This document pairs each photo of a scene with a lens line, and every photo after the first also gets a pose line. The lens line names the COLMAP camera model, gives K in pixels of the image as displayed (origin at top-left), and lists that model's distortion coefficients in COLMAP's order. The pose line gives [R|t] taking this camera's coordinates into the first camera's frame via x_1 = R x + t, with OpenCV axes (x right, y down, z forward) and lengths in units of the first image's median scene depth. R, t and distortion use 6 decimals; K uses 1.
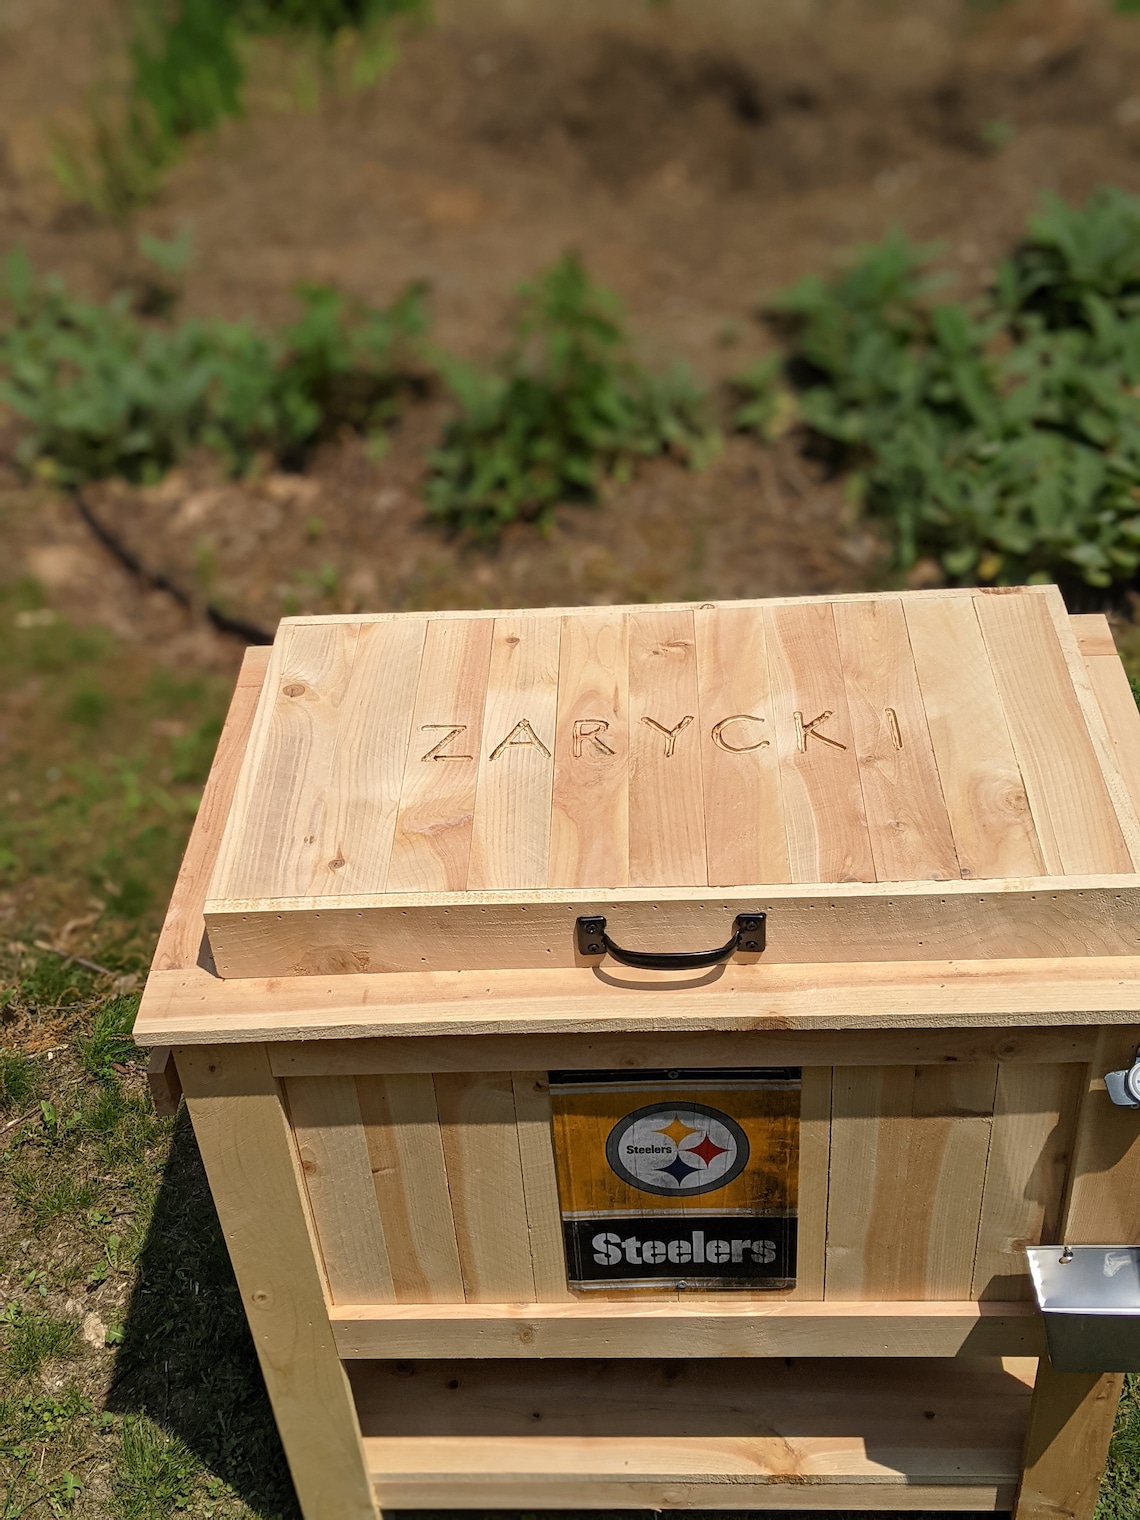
lens RADIAL K [[1859.2, 0, 553.7], [0, 1859.2, 761.3], [0, 0, 1]] dist [0.115392, 0.000000]
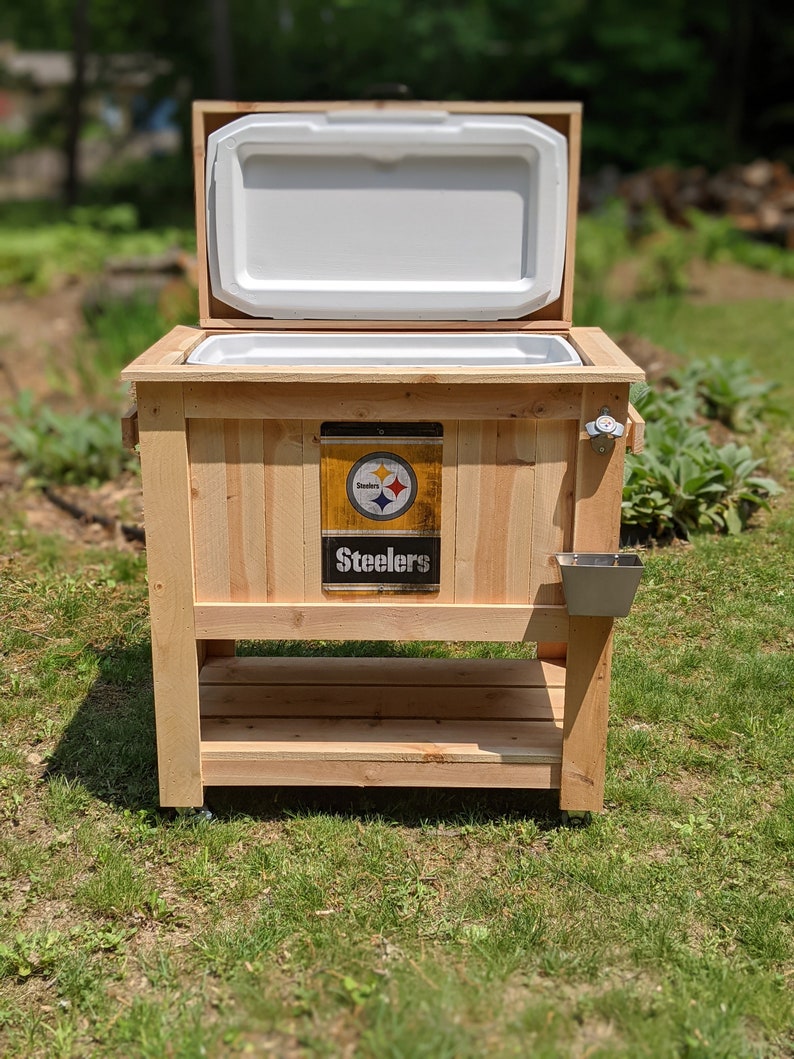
lens RADIAL K [[1295.3, 0, 398.9], [0, 1295.3, 536.2], [0, 0, 1]] dist [0.115392, 0.000000]
pose [[0.996968, 0.060884, 0.048451, 0.019932], [-0.039267, 0.931256, -0.362244, 0.746137], [-0.067175, 0.359243, 0.930823, -0.269727]]
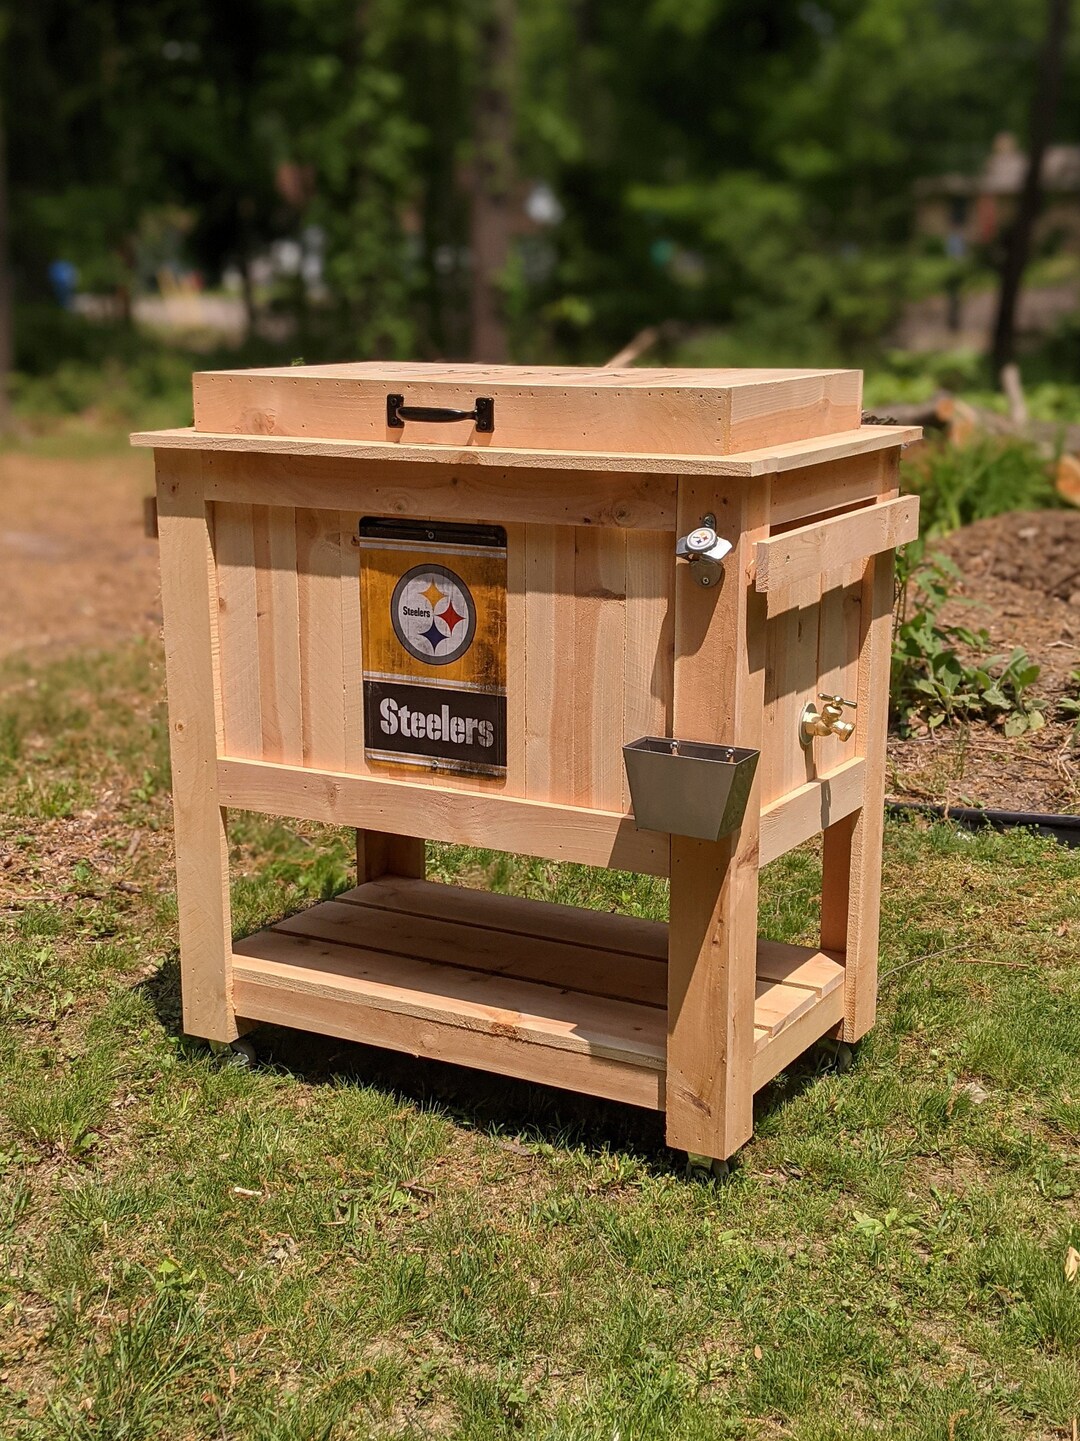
lens RADIAL K [[1984.0, 0, 550.6], [0, 1984.0, 732.5], [0, 0, 1]] dist [0.161649, 0.000000]
pose [[0.884232, 0.168717, -0.435509, 0.795001], [-0.332808, 0.881828, -0.334092, 0.742068], [0.327677, 0.440356, 0.835891, -0.177438]]
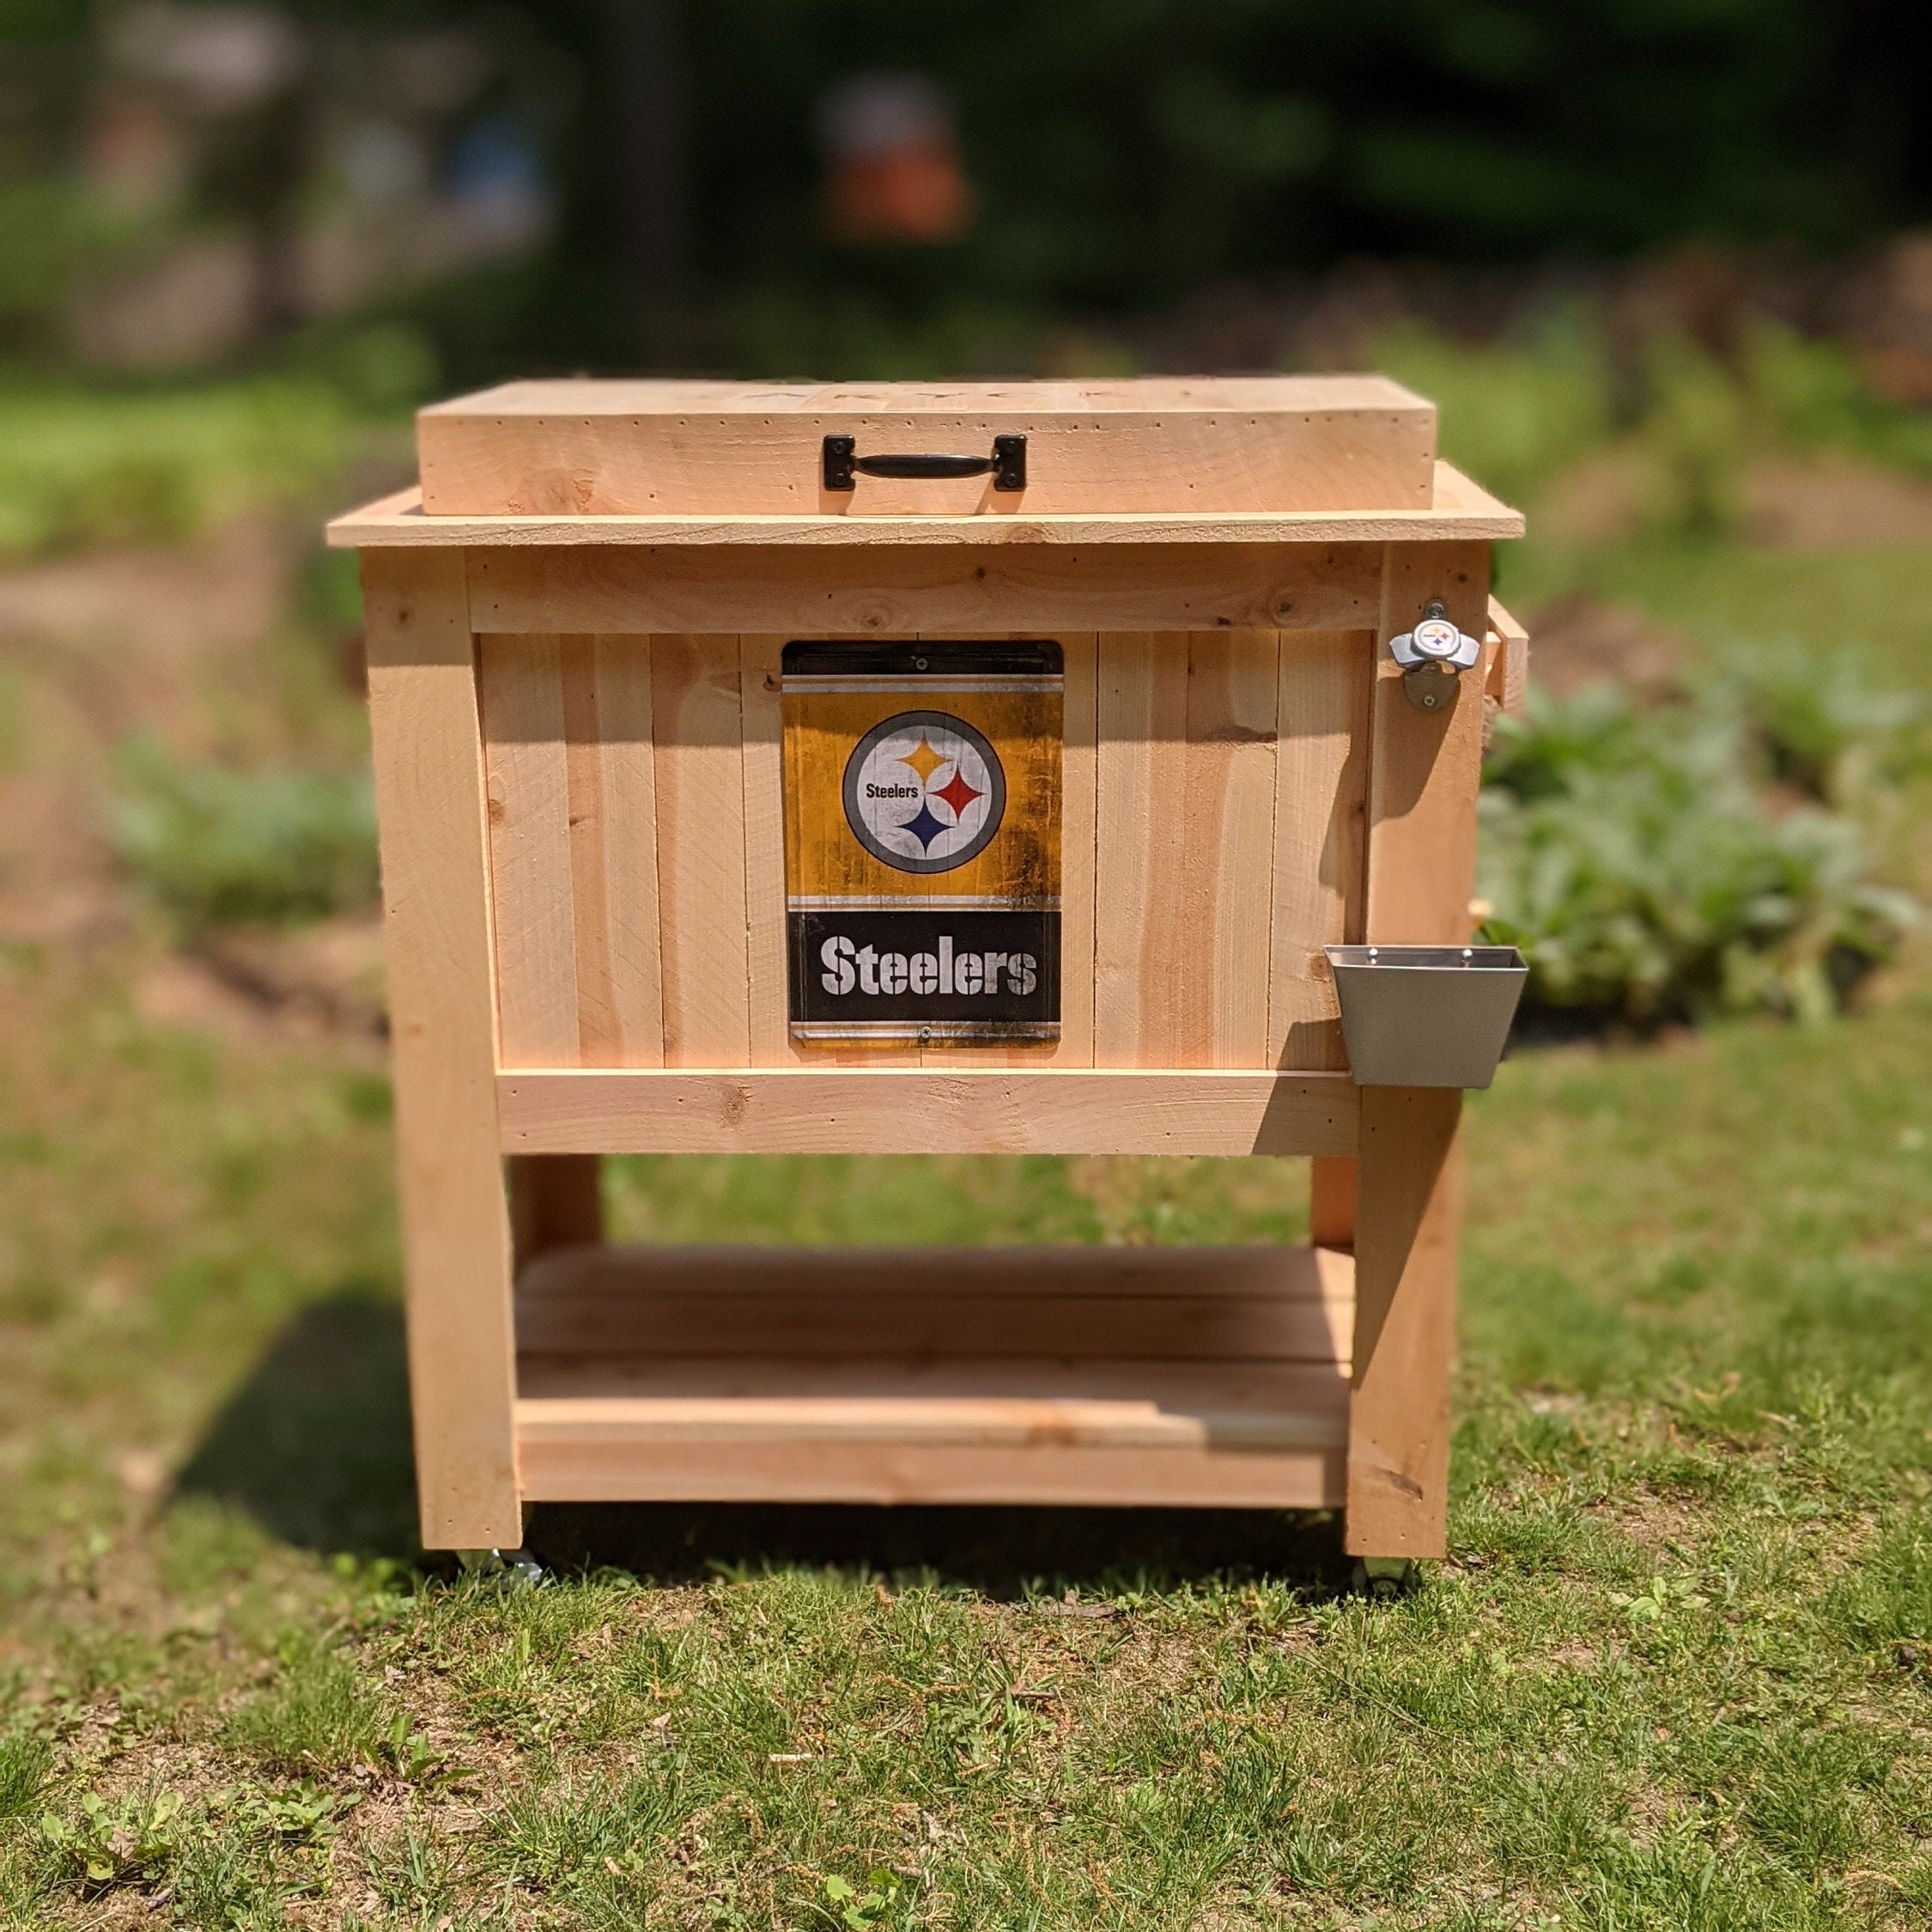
lens RADIAL K [[3146.6, 0, 985.5], [0, 3146.6, 1098.1], [0, 0, 1]] dist [0.155654, 0.000000]
pose [[0.998088, 0.058907, 0.018732, 0.074192], [-0.047197, 0.921931, -0.384469, 0.886644], [-0.039917, 0.382850, 0.922948, -0.297847]]
